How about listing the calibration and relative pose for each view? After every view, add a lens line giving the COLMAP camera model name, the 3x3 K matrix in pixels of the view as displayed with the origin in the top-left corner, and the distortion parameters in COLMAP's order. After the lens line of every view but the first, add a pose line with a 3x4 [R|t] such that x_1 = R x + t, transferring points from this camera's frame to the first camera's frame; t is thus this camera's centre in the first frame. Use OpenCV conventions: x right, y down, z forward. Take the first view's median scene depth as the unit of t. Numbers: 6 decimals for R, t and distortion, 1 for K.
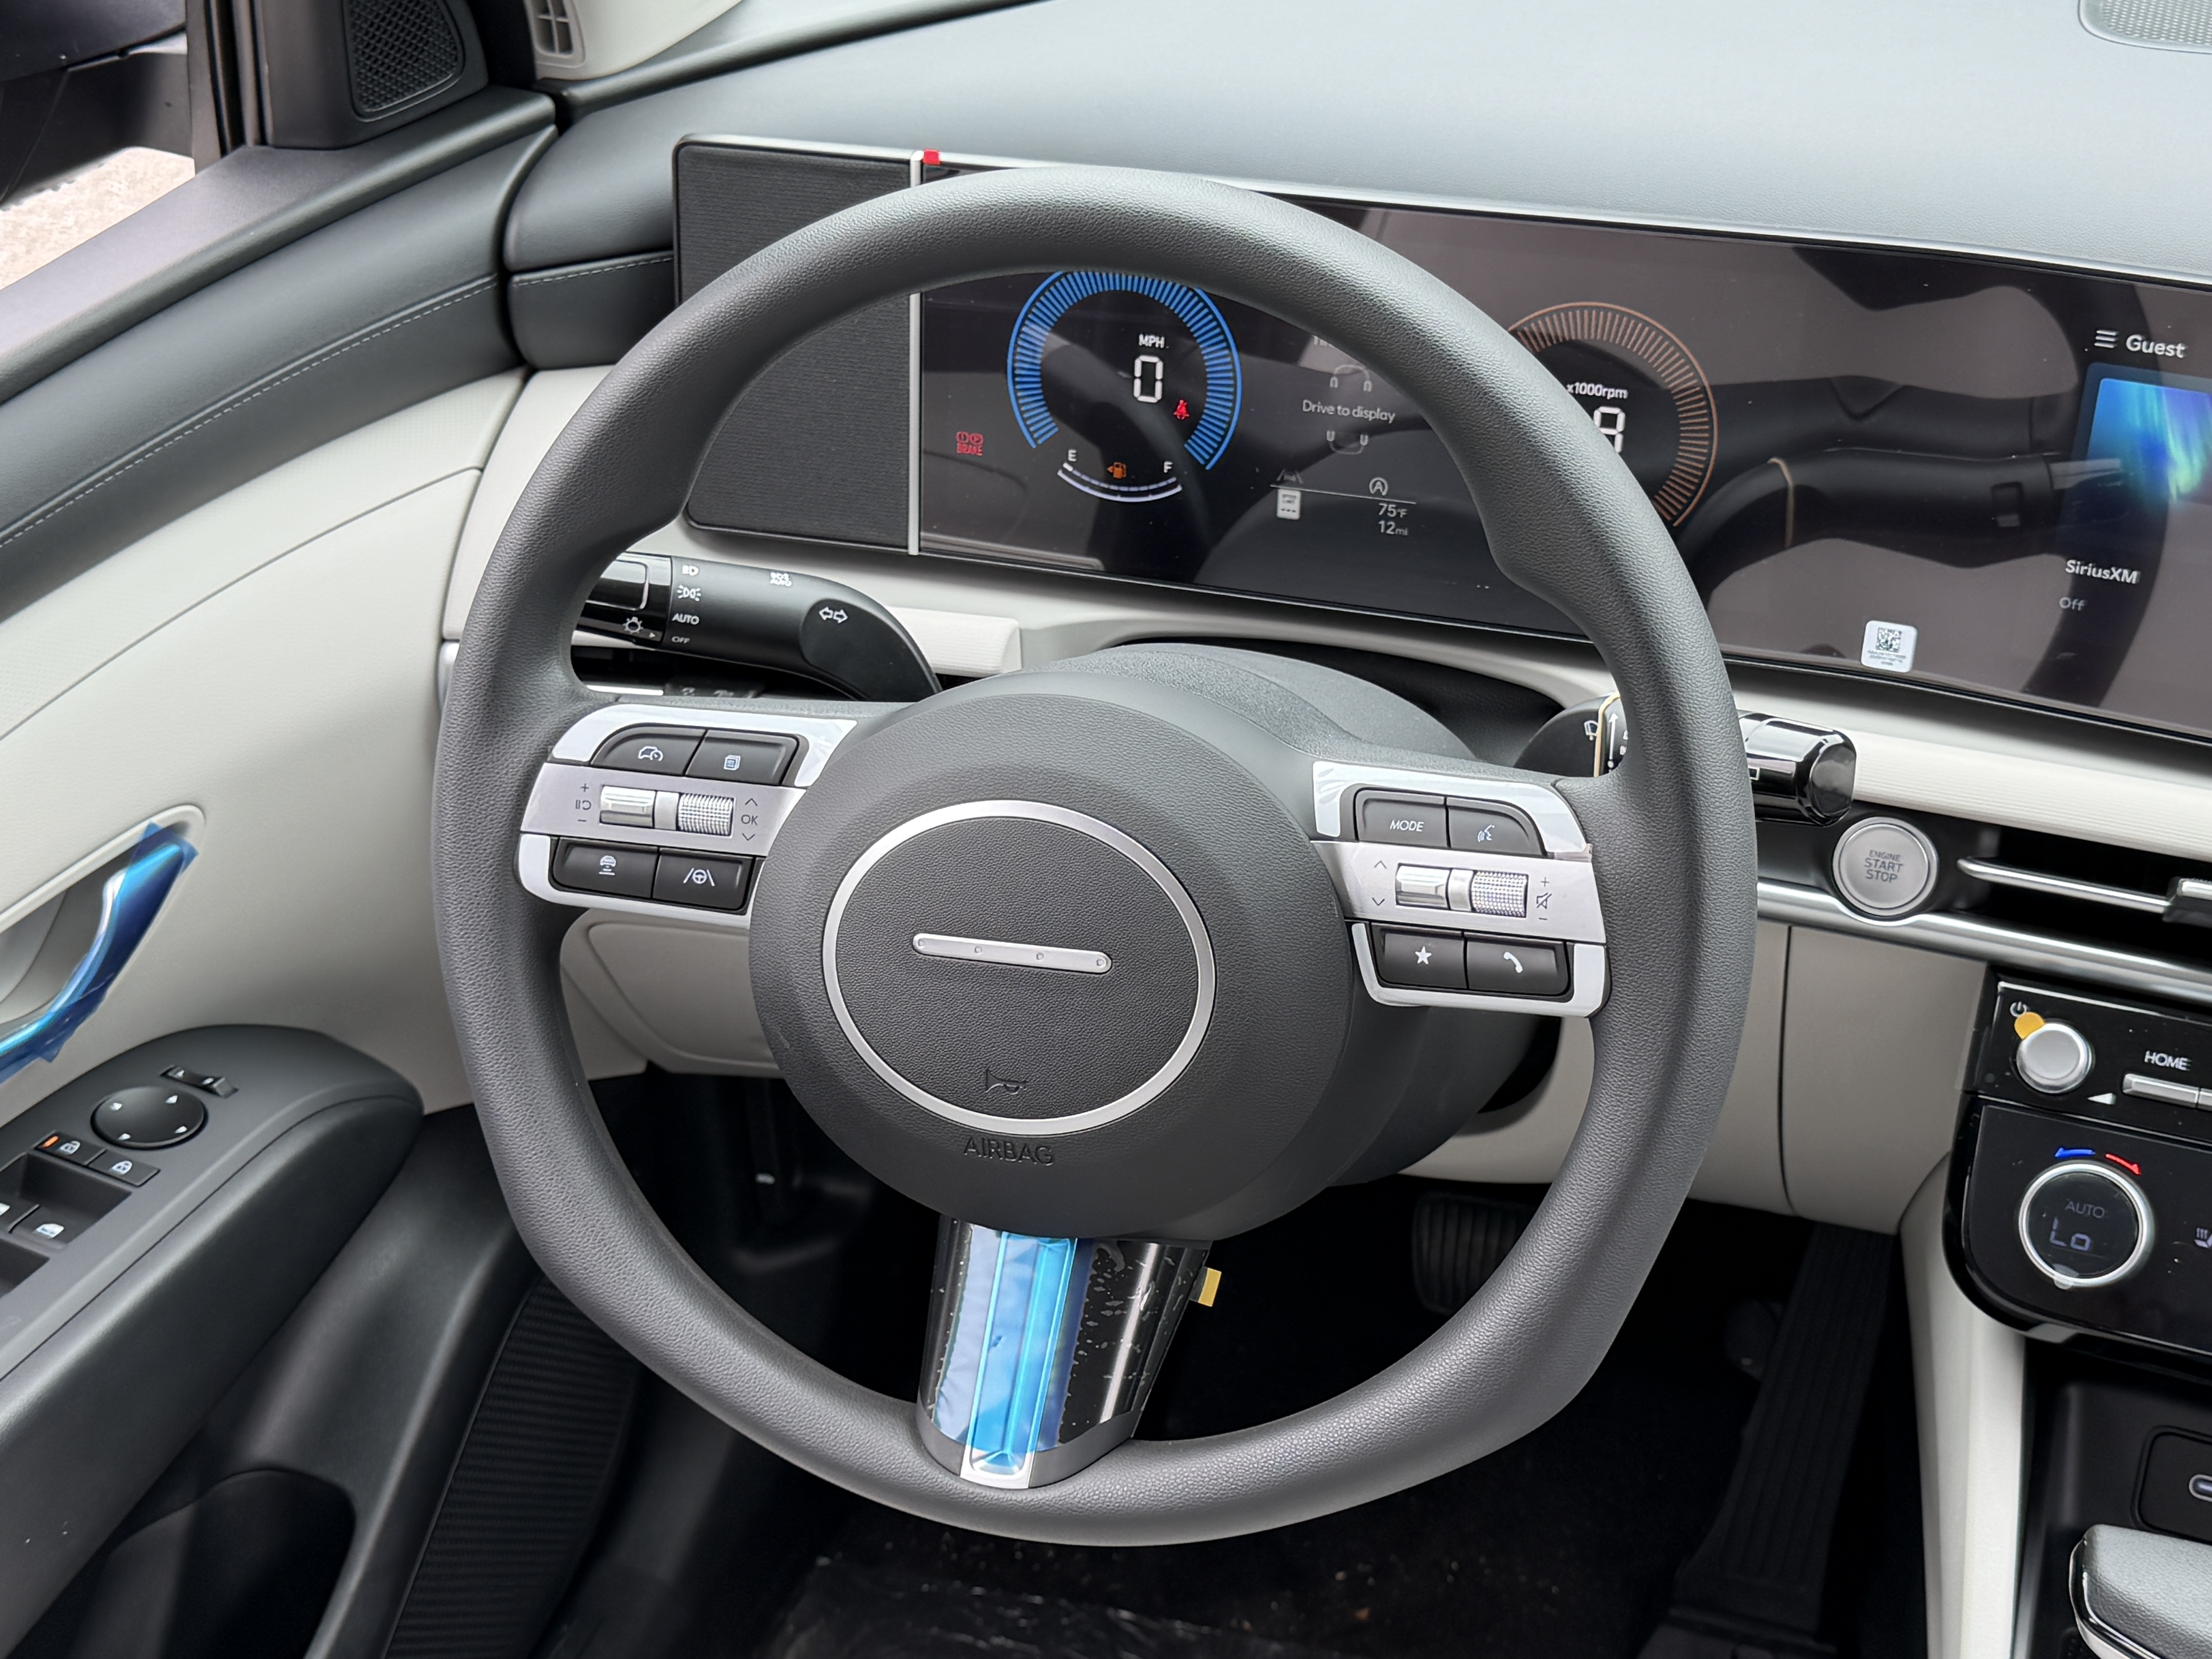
lens RADIAL K [[3026.9, 0, 1137.1], [0, 3026.9, 861.1], [0, 0, 1]] dist [0.112934, 0.000000]
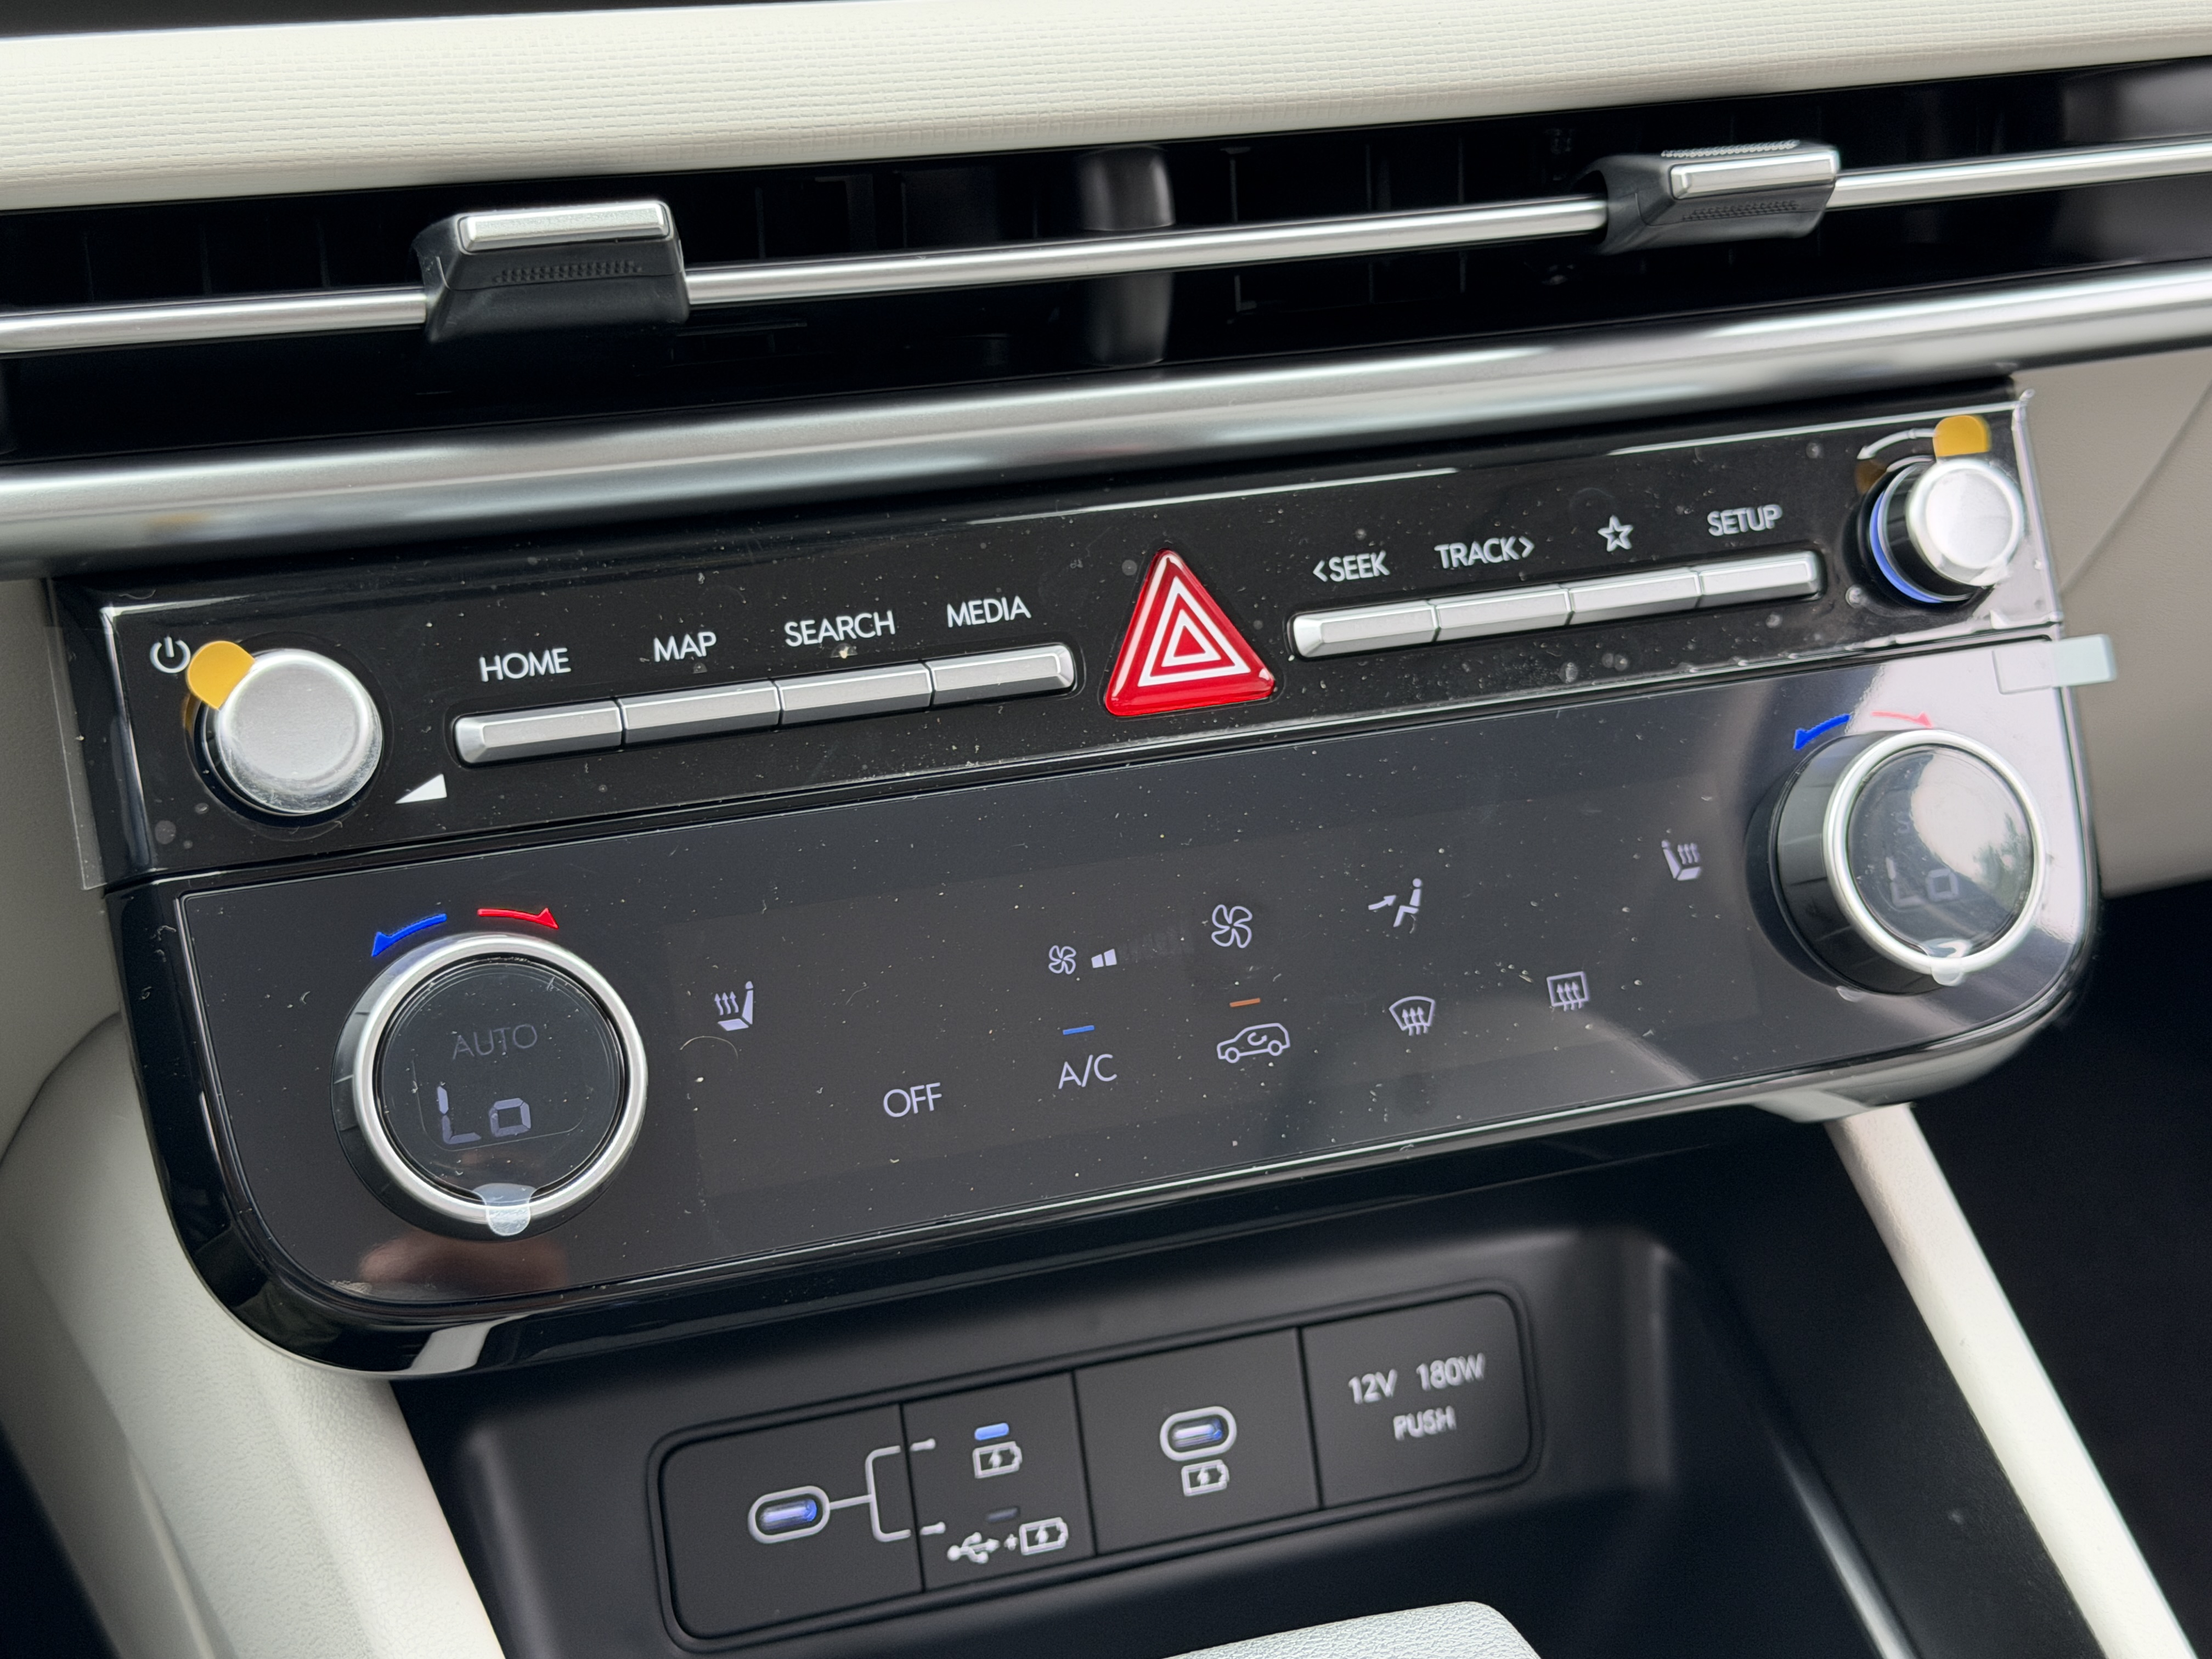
lens RADIAL K [[3315.1, 0, 1136.1], [0, 3315.1, 895.3], [0, 0, 1]] dist [0.063699, 0.000000]
pose [[0.716916, -0.309689, 0.624599, 0.091122], [0.296225, 0.946338, 0.129206, 0.060634], [-0.631096, 0.092392, 0.770183, 0.580544]]
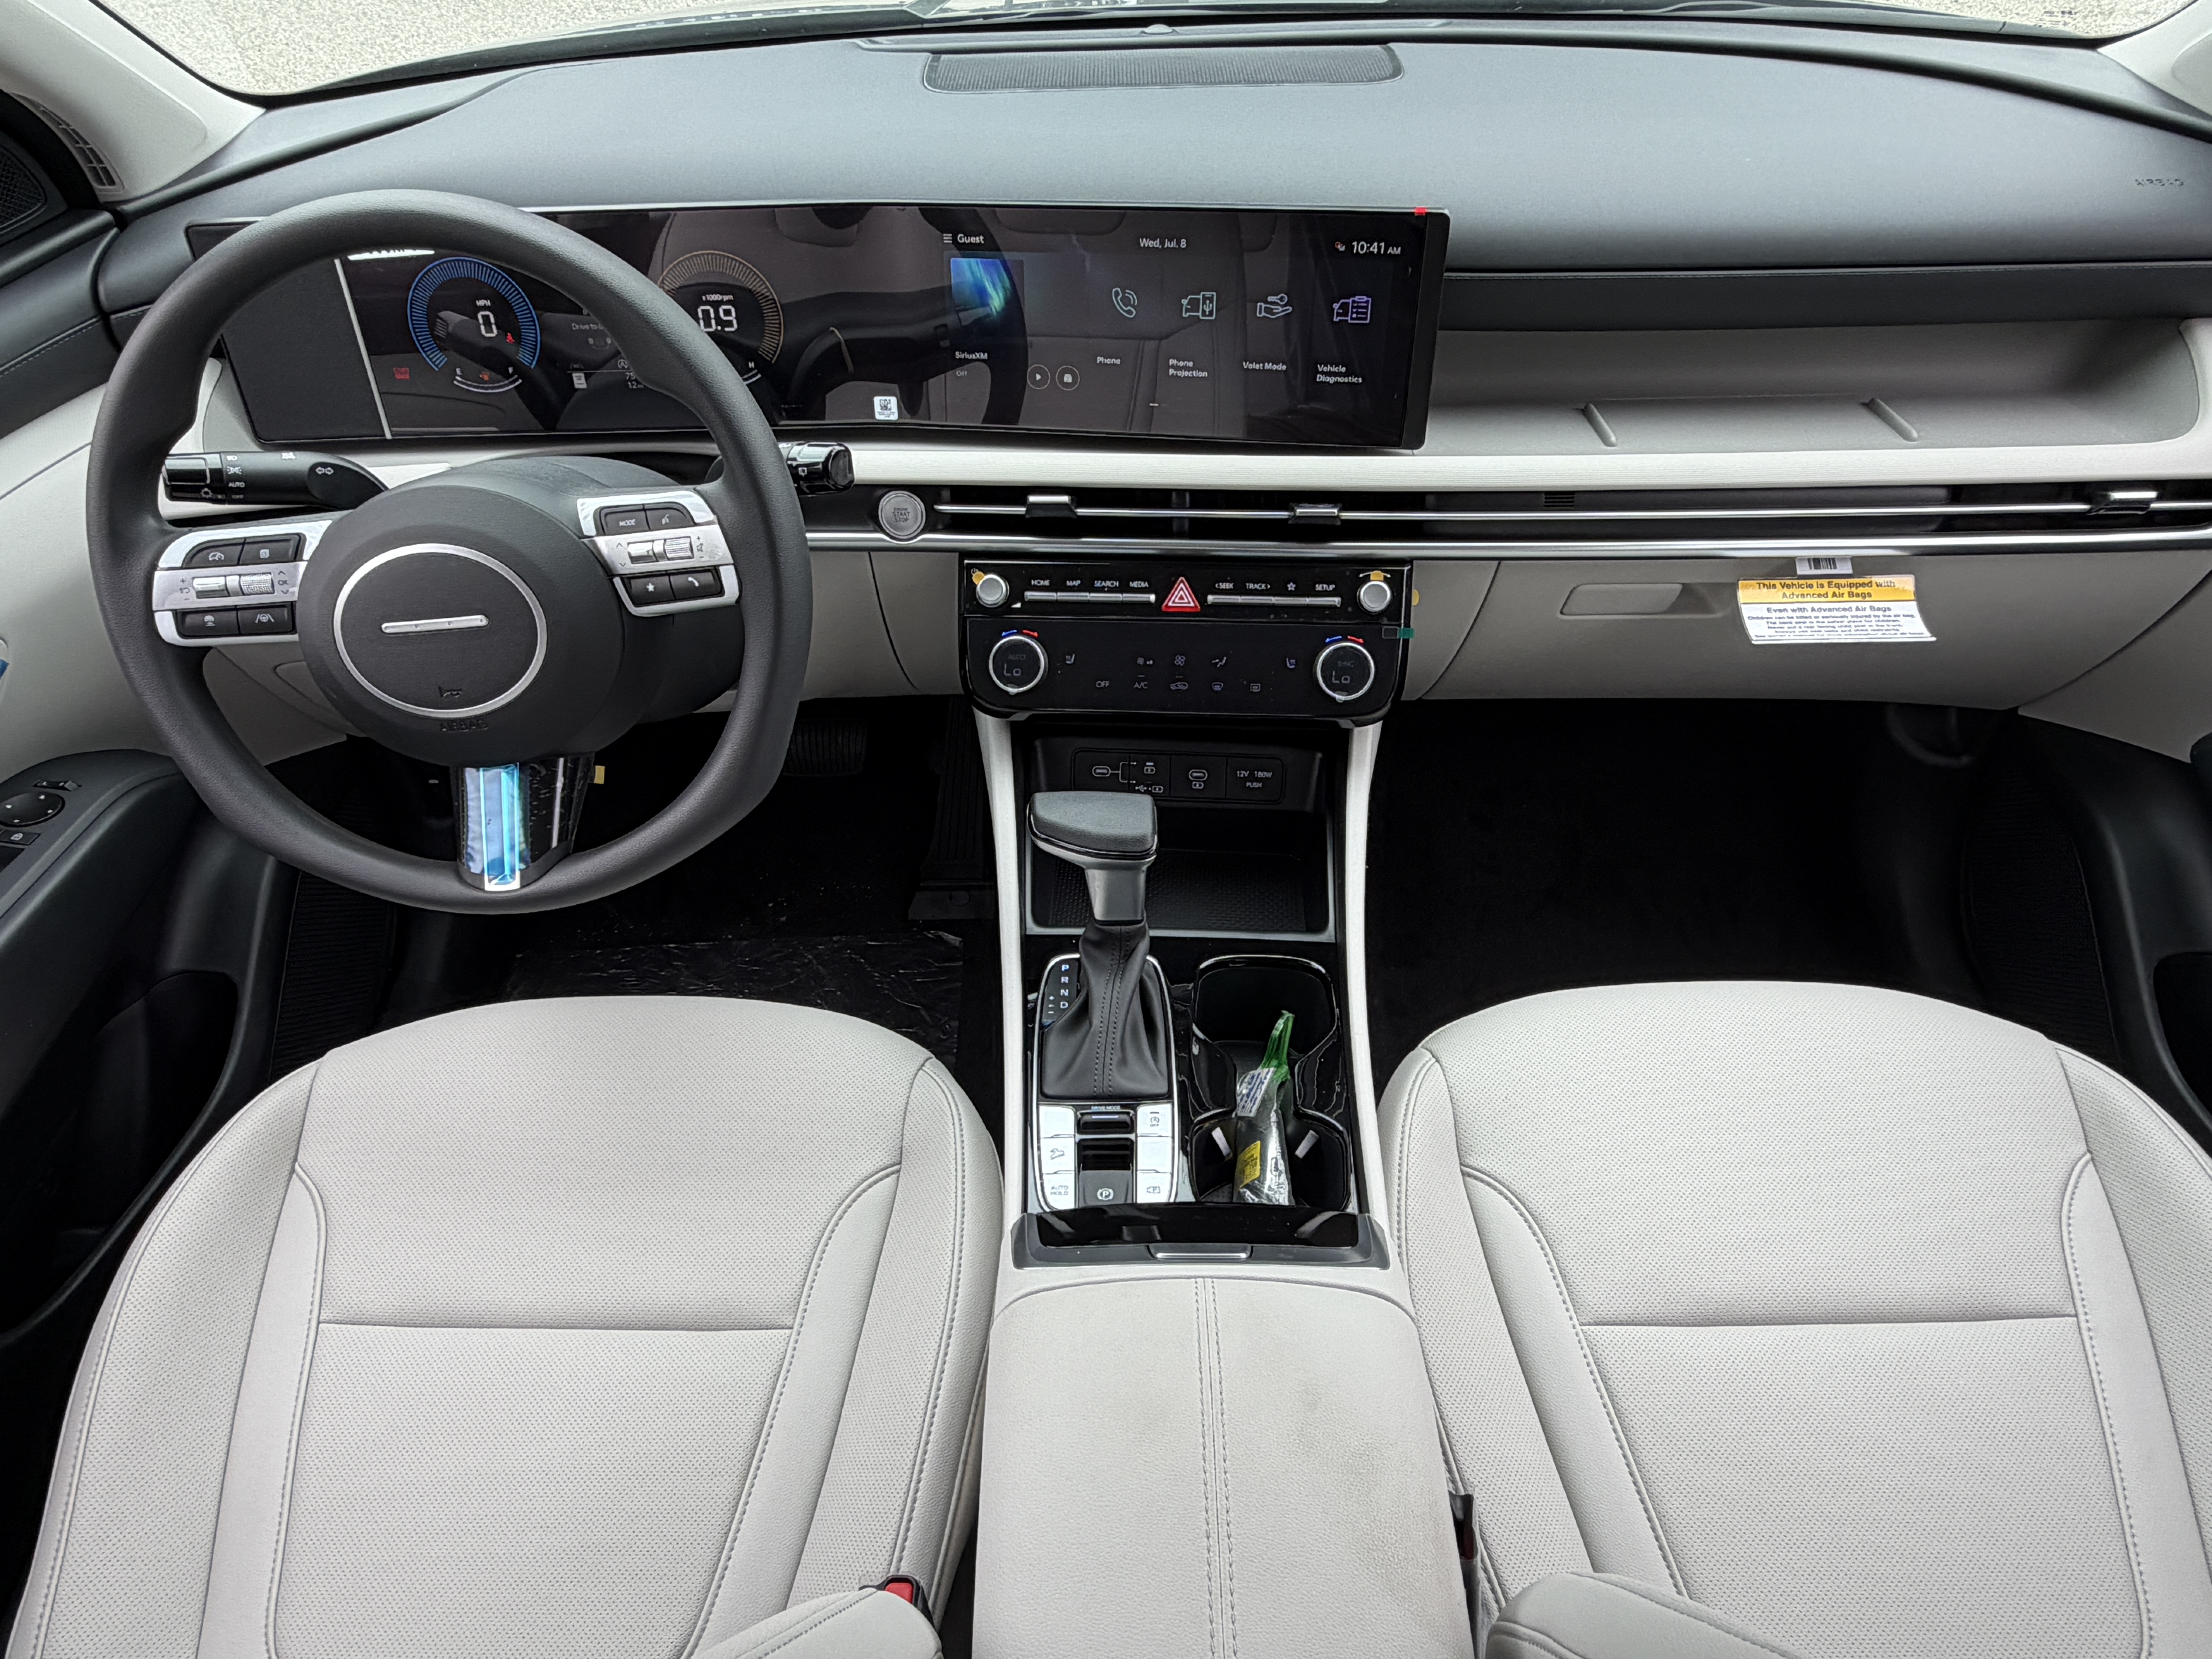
lens RADIAL K [[1394.4, 0, 1078.3], [0, 1394.4, 826.3], [0, 0, 1]] dist [-0.004123, 0.008009]
pose [[0.949129, -0.216619, 0.228539, 0.096930], [0.173334, 0.965339, 0.195128, 0.043462], [-0.262886, -0.145588, 0.953779, 0.023402]]
